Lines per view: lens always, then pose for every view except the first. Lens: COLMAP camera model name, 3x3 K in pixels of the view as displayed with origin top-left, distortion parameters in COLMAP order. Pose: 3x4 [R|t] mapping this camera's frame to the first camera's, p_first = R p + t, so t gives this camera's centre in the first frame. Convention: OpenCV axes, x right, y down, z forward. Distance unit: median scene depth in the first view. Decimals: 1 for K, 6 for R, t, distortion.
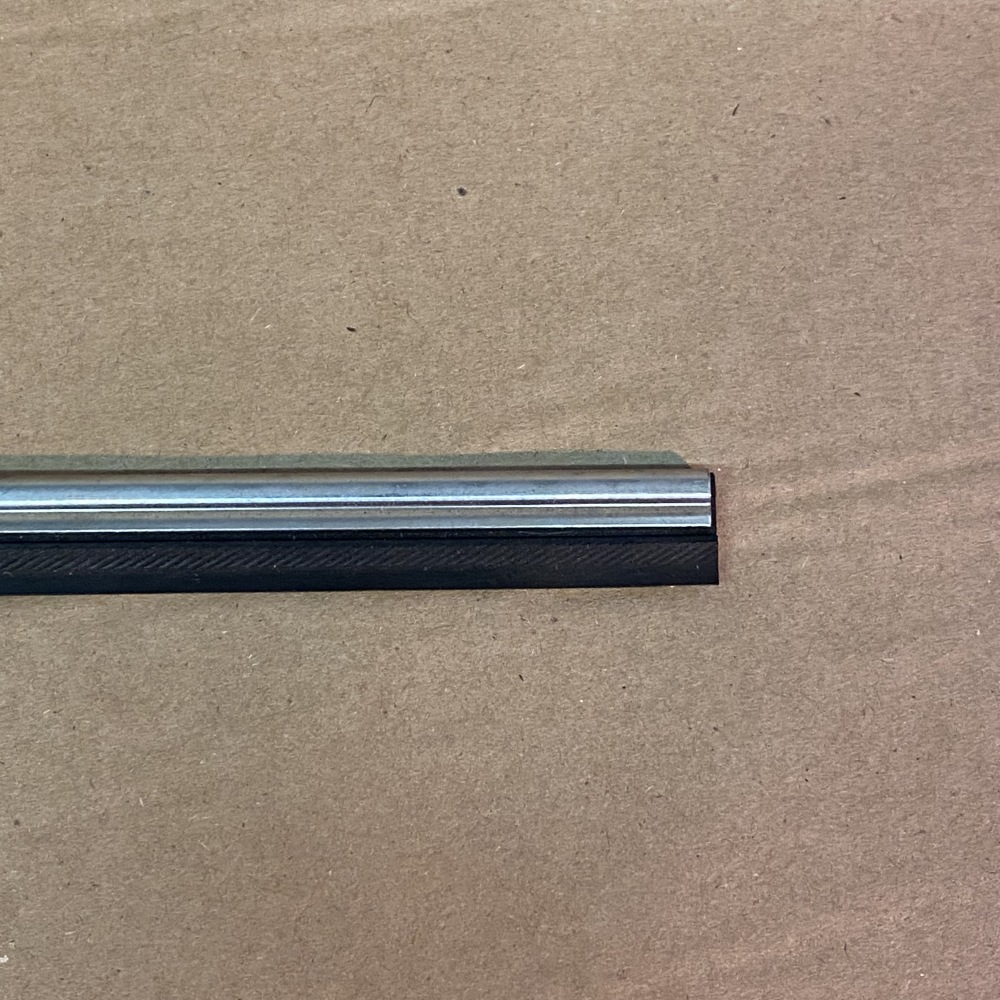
lens RADIAL K [[2012.0, 0, 499.6], [0, 2012.0, 499.0], [0, 0, 1]] dist [0.145888, 0.000000]
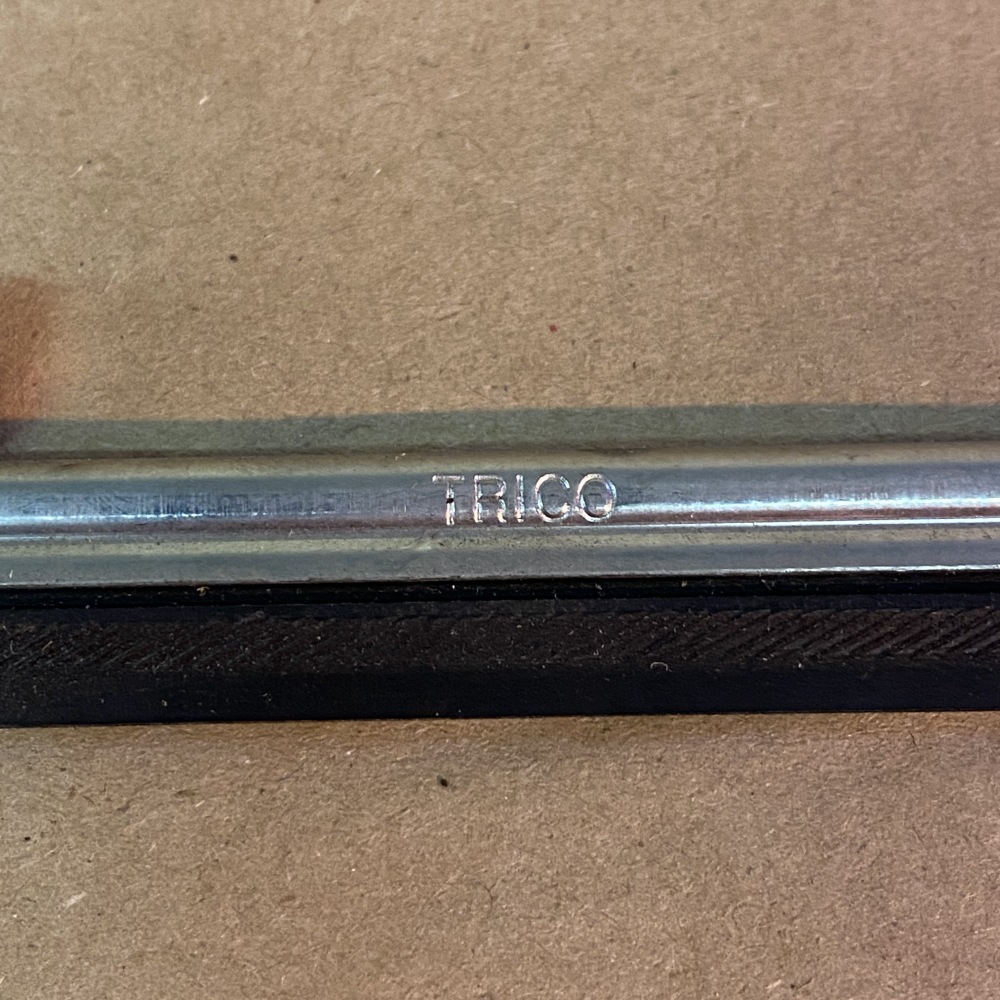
lens RADIAL K [[2012.0, 0, 499.6], [0, 2012.0, 501.1], [0, 0, 1]] dist [0.145888, 0.000000]
pose [[0.999742, -0.010122, -0.020338, -0.260216], [0.009802, 0.999827, -0.015781, 0.007026], [0.020494, 0.015577, 0.999669, 0.537469]]
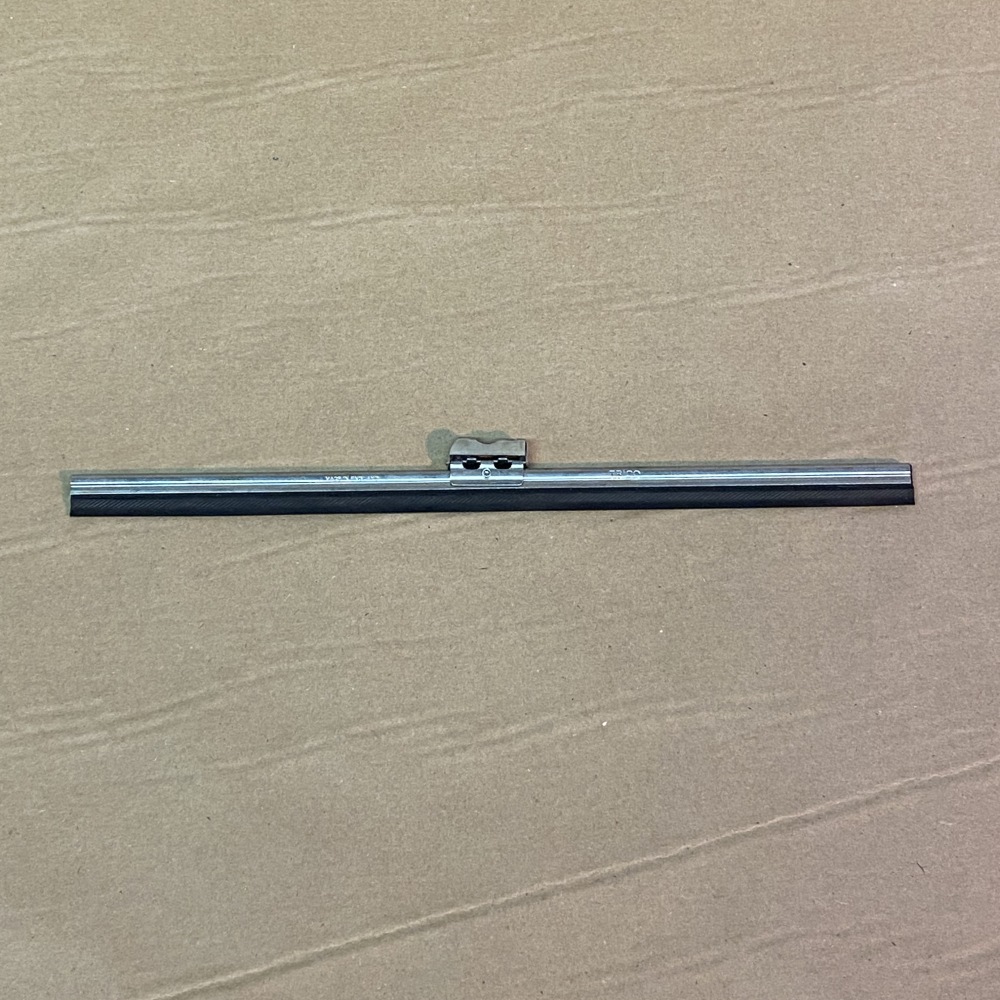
lens RADIAL K [[2012.0, 0, 499.0], [0, 2012.0, 502.1], [0, 0, 1]] dist [0.145888, 0.000000]
pose [[0.999826, -0.004067, -0.018184, -0.378968], [0.001616, 0.991141, -0.132801, 0.380356], [0.018563, 0.132748, 0.990976, -1.606571]]
